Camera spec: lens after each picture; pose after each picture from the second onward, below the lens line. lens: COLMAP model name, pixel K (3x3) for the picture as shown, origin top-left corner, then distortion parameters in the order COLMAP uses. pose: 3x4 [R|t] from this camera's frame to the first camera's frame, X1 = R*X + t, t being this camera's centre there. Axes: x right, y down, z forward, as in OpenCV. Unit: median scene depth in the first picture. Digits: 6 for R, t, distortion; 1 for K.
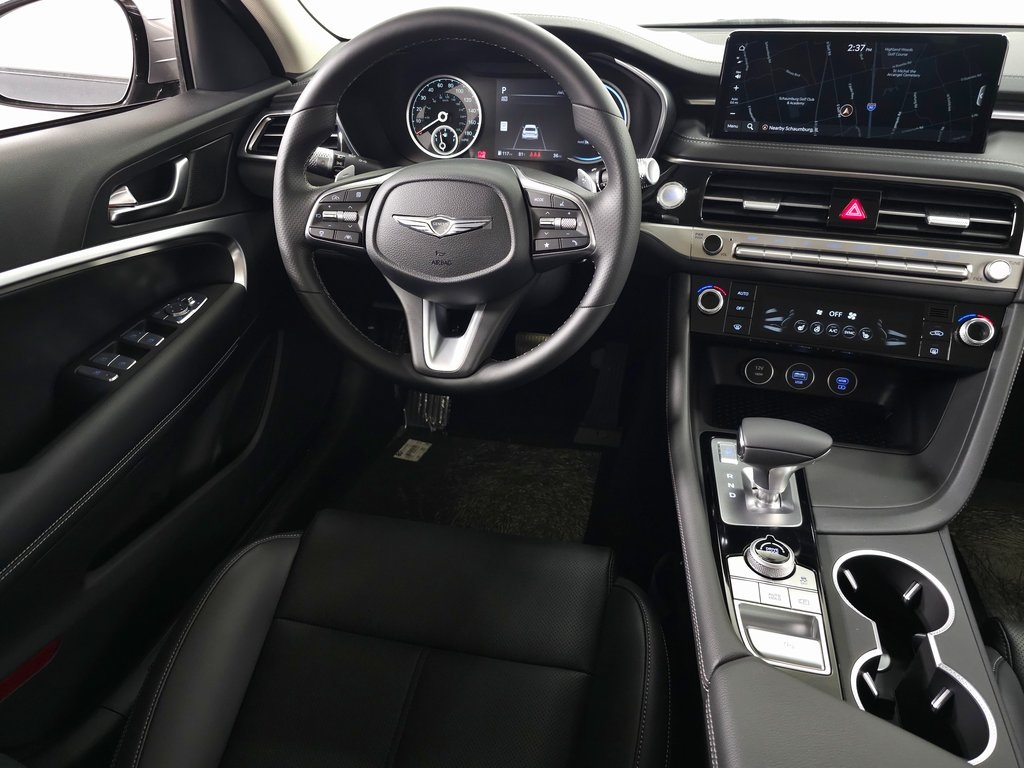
lens RADIAL K [[688.0, 0, 507.7], [0, 688.0, 375.5], [0, 0, 1]] dist [0.036422, -0.045487]
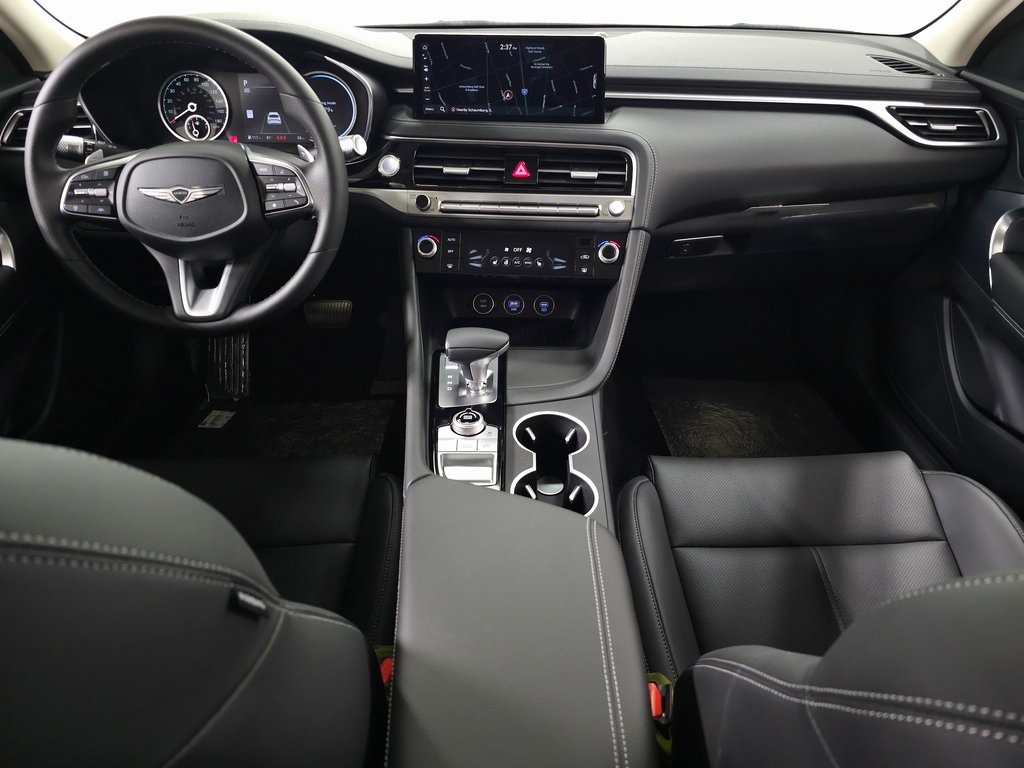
lens RADIAL K [[688.0, 0, 520.2], [0, 688.0, 382.6], [0, 0, 1]] dist [0.036422, -0.045487]
pose [[0.967517, -0.114050, 0.225620, 0.148605], [0.110109, 0.993466, 0.030017, 0.125347], [-0.227569, -0.004199, 0.973753, -0.291204]]
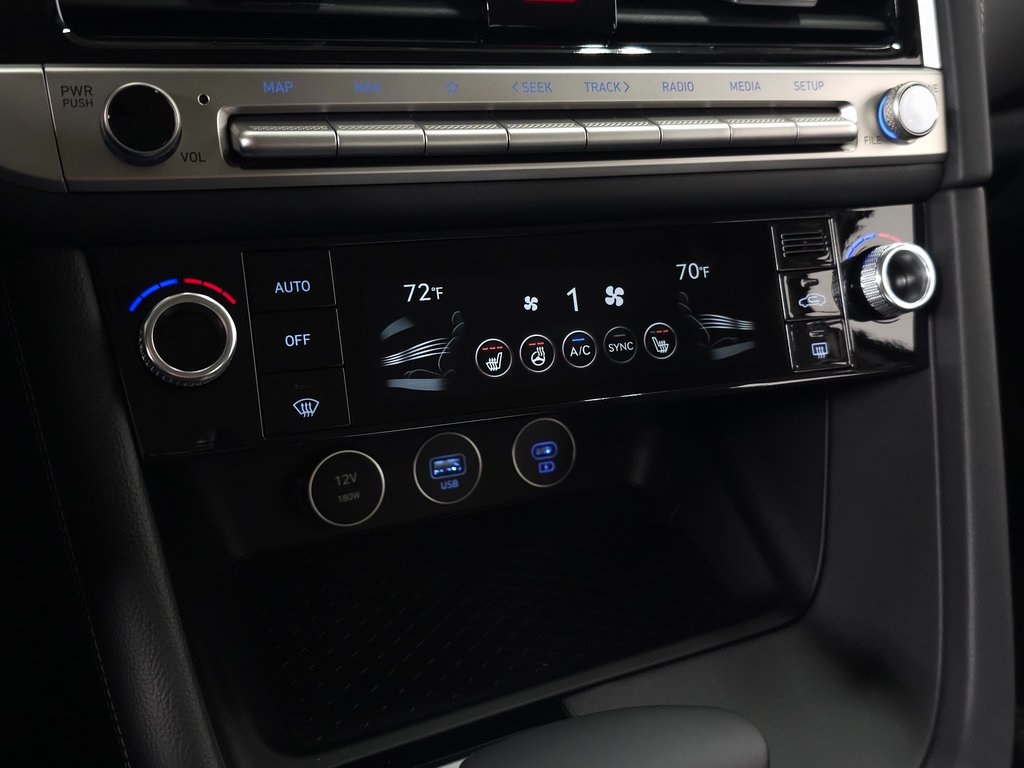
lens RADIAL K [[1076.5, 0, 515.2], [0, 1076.5, 380.4], [0, 0, 1]] dist [0.022629, 0.000000]
pose [[0.759102, -0.243065, 0.603890, 0.138105], [0.229253, 0.968064, 0.101468, -0.108341], [-0.609268, 0.061419, 0.790582, 0.614987]]
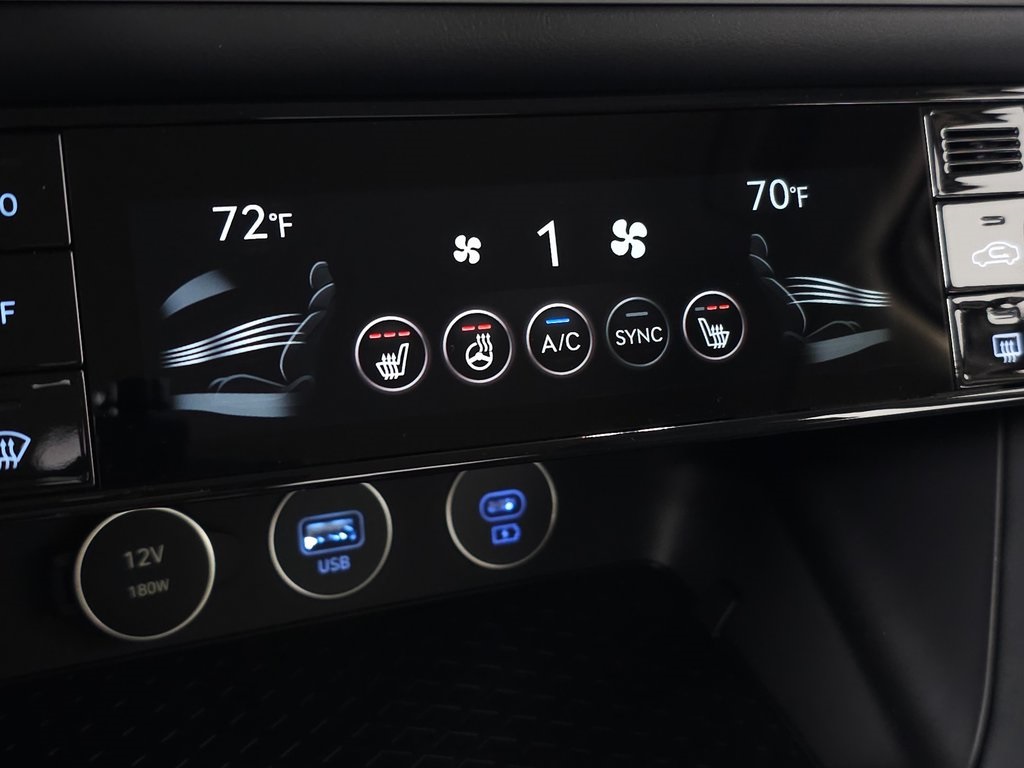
lens RADIAL K [[1480.7, 0, 513.0], [0, 1480.7, 389.5], [0, 0, 1]] dist [0.036773, 0.000000]
pose [[0.754456, -0.241807, 0.610184, 0.235940], [0.208938, 0.969781, 0.125971, -0.100495], [-0.622206, 0.032452, 0.782180, 0.718097]]
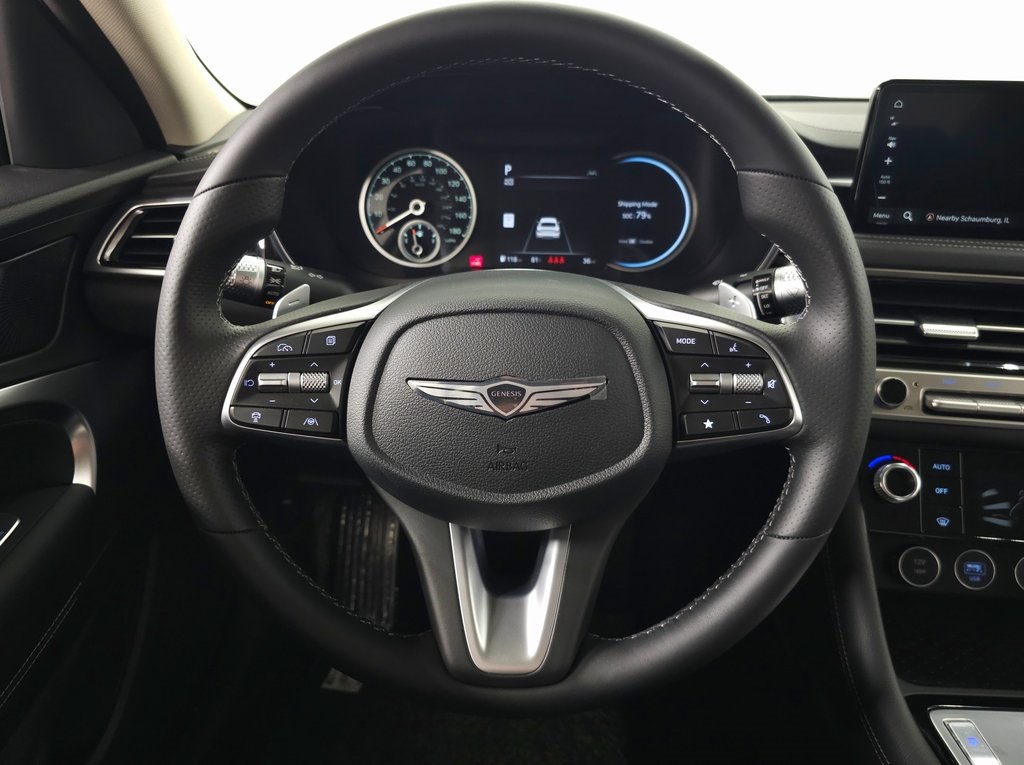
lens RADIAL K [[705.1, 0, 506.6], [0, 705.1, 380.3], [0, 0, 1]] dist [0.005758, -0.018761]
pose [[0.985307, -0.043109, 0.165263, -0.161032], [0.065658, 0.988870, -0.133511, -0.140863], [-0.157668, 0.142400, 0.977171, 0.429989]]
